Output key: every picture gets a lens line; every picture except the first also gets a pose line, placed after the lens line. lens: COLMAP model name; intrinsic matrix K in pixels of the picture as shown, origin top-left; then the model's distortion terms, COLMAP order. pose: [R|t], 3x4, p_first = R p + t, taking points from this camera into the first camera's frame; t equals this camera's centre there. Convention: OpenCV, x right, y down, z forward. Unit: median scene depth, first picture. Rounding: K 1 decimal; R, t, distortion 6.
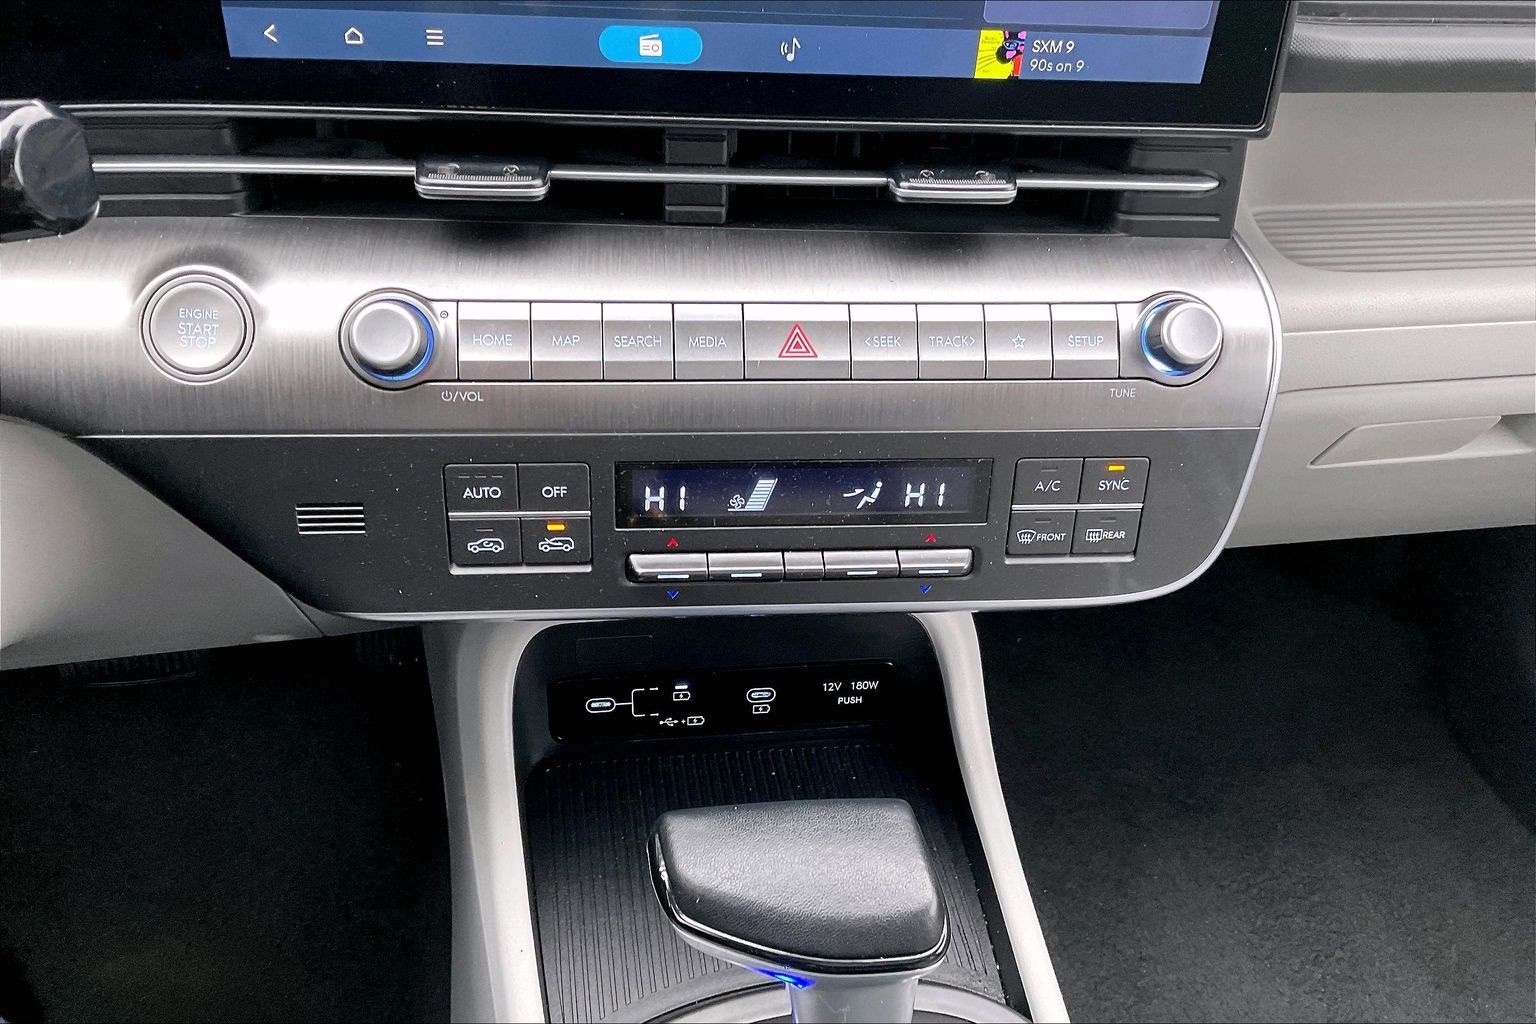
lens RADIAL K [[1252.9, 0, 768.0], [0, 1252.9, 512.0], [0, 0, 1]] dist [0.124288, -0.243614]
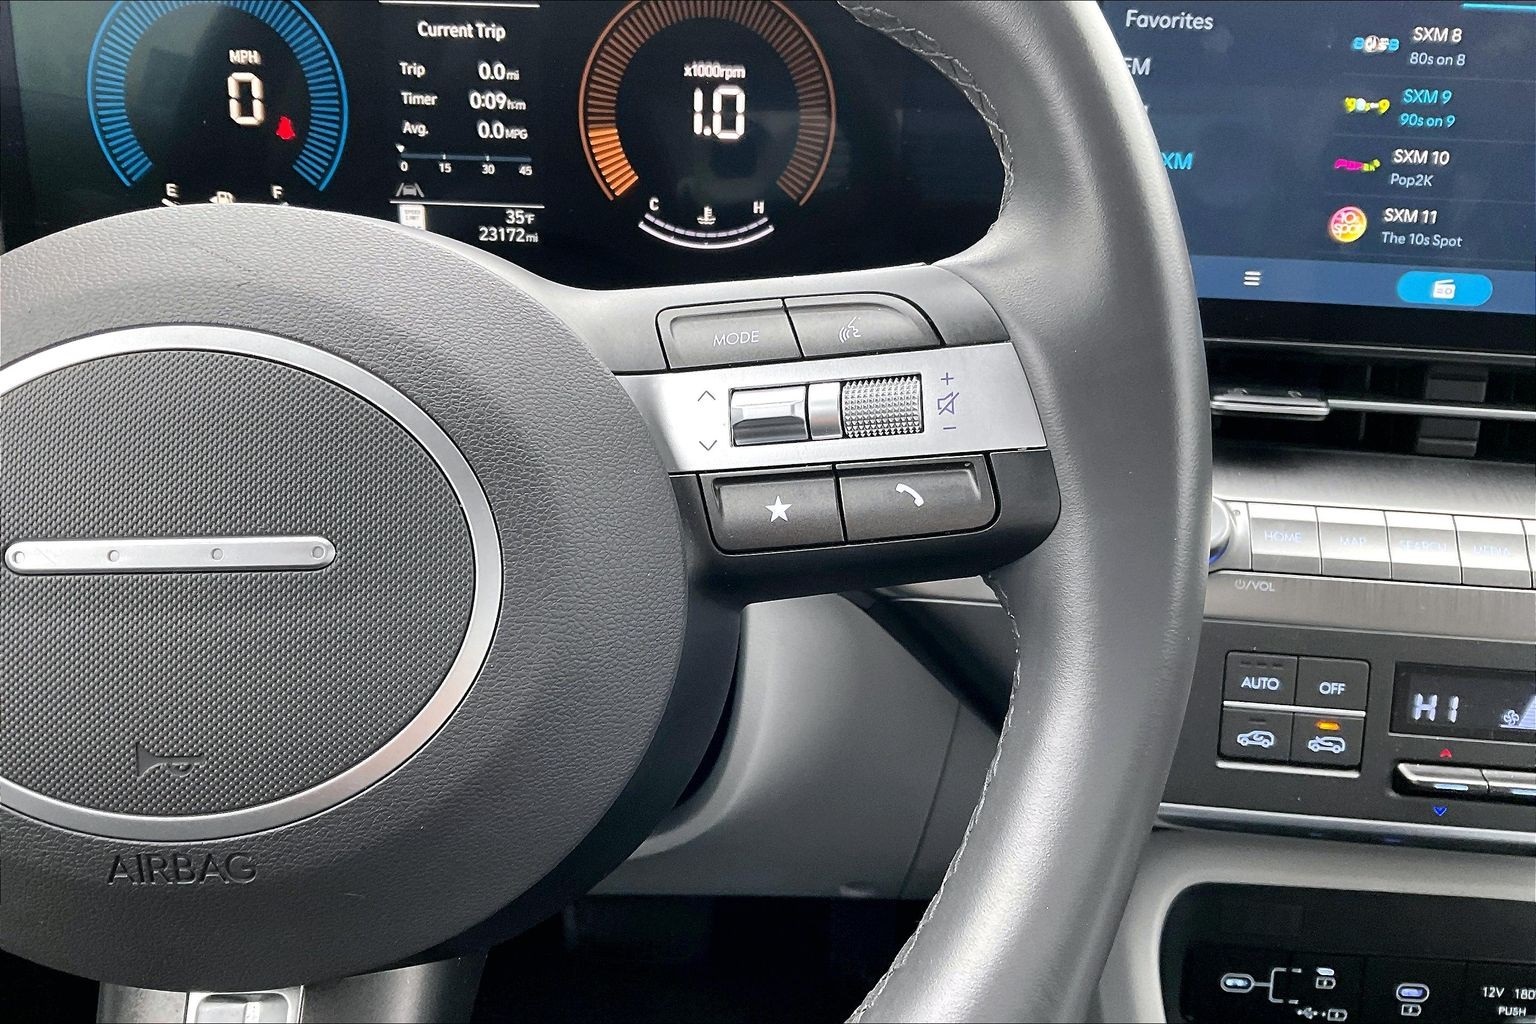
lens RADIAL K [[1272.0, 0, 768.0], [0, 1272.0, 512.0], [0, 0, 1]] dist [0.029924, -0.065615]
pose [[0.980464, 0.038640, -0.192864, -0.412640], [-0.100412, 0.941454, -0.321842, 0.221898], [0.169137, 0.334921, 0.926942, -0.080006]]
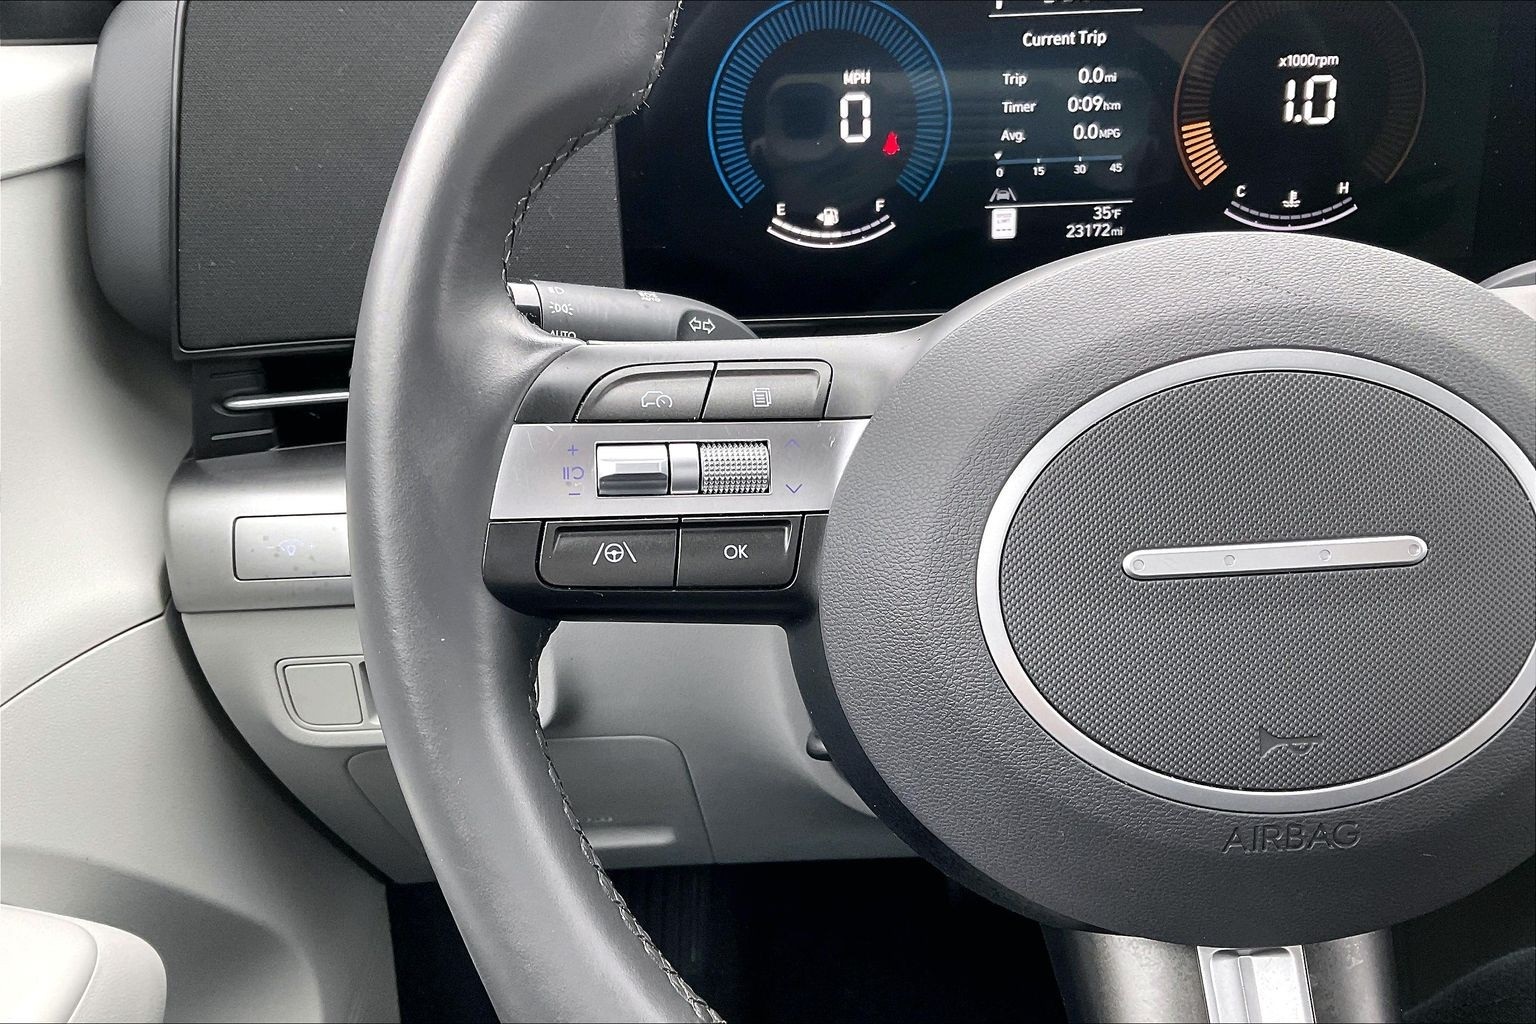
lens RADIAL K [[1280.8, 0, 762.9], [0, 1280.8, 497.2], [0, 0, 1]] dist [0.130438, -0.282561]
pose [[0.966837, 0.000985, -0.255391, -0.827339], [-0.074602, 0.957468, -0.278729, 0.245325], [0.244254, 0.288539, 0.925789, -0.260915]]
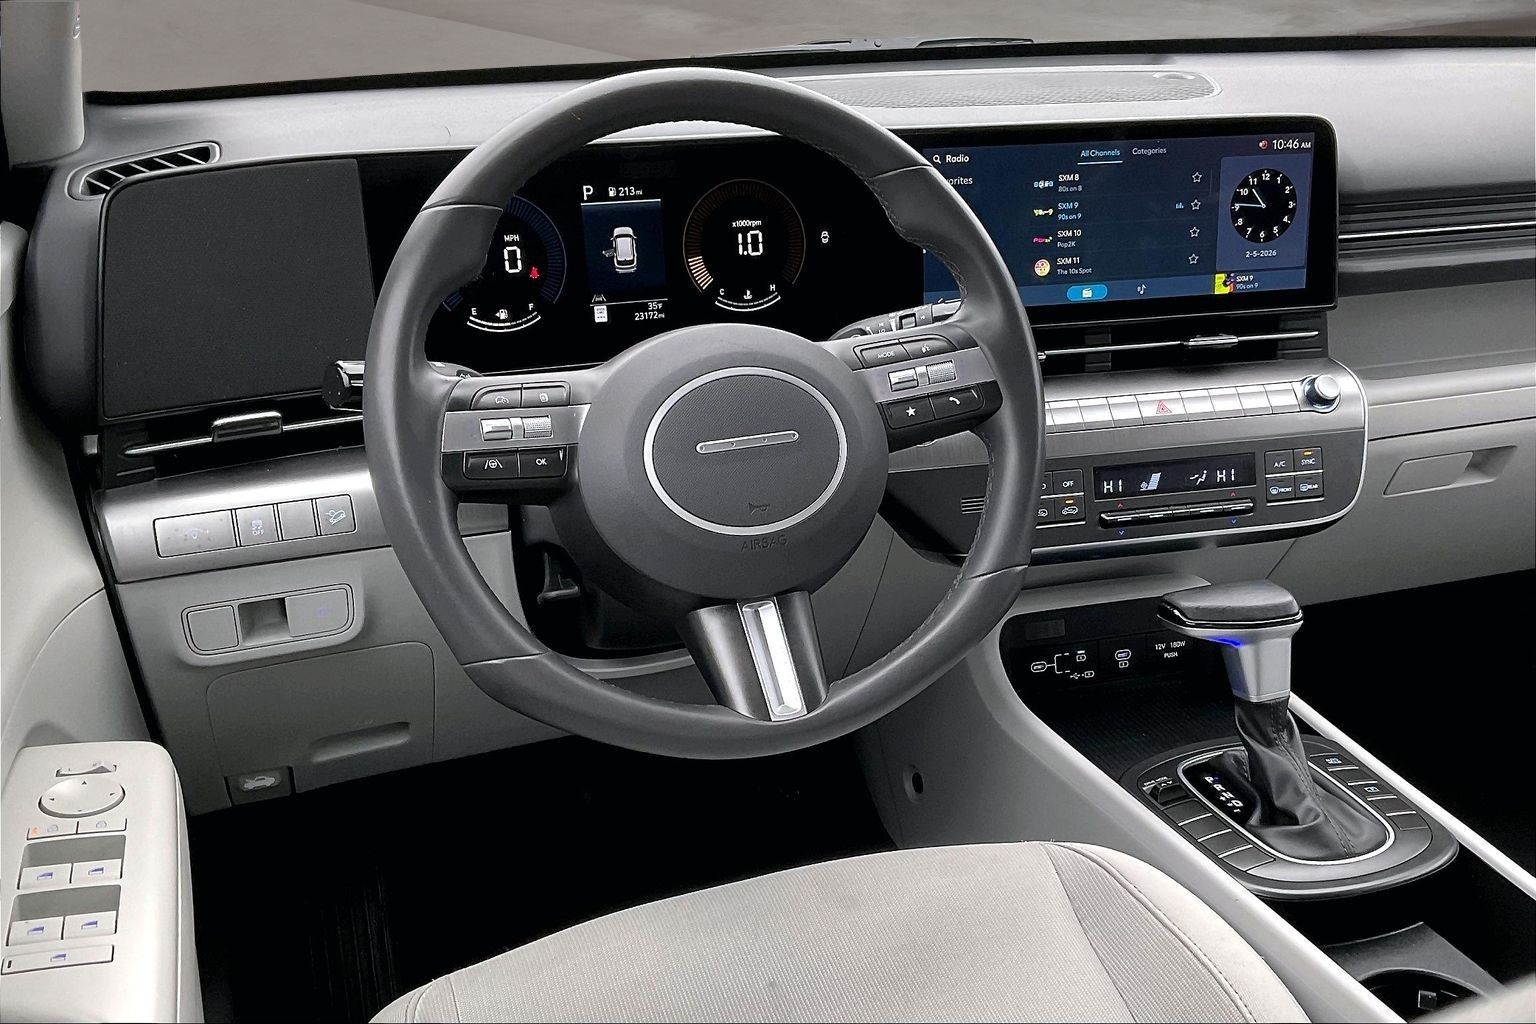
lens RADIAL K [[1558.6, 0, 817.8], [0, 1558.6, 543.8], [0, 0, 1]] dist [0.110732, -0.254682]
pose [[0.984807, -0.118684, 0.126761, -0.930691], [0.152801, 0.939077, -0.307873, 0.828944], [-0.082499, 0.322565, 0.942945, -1.453336]]
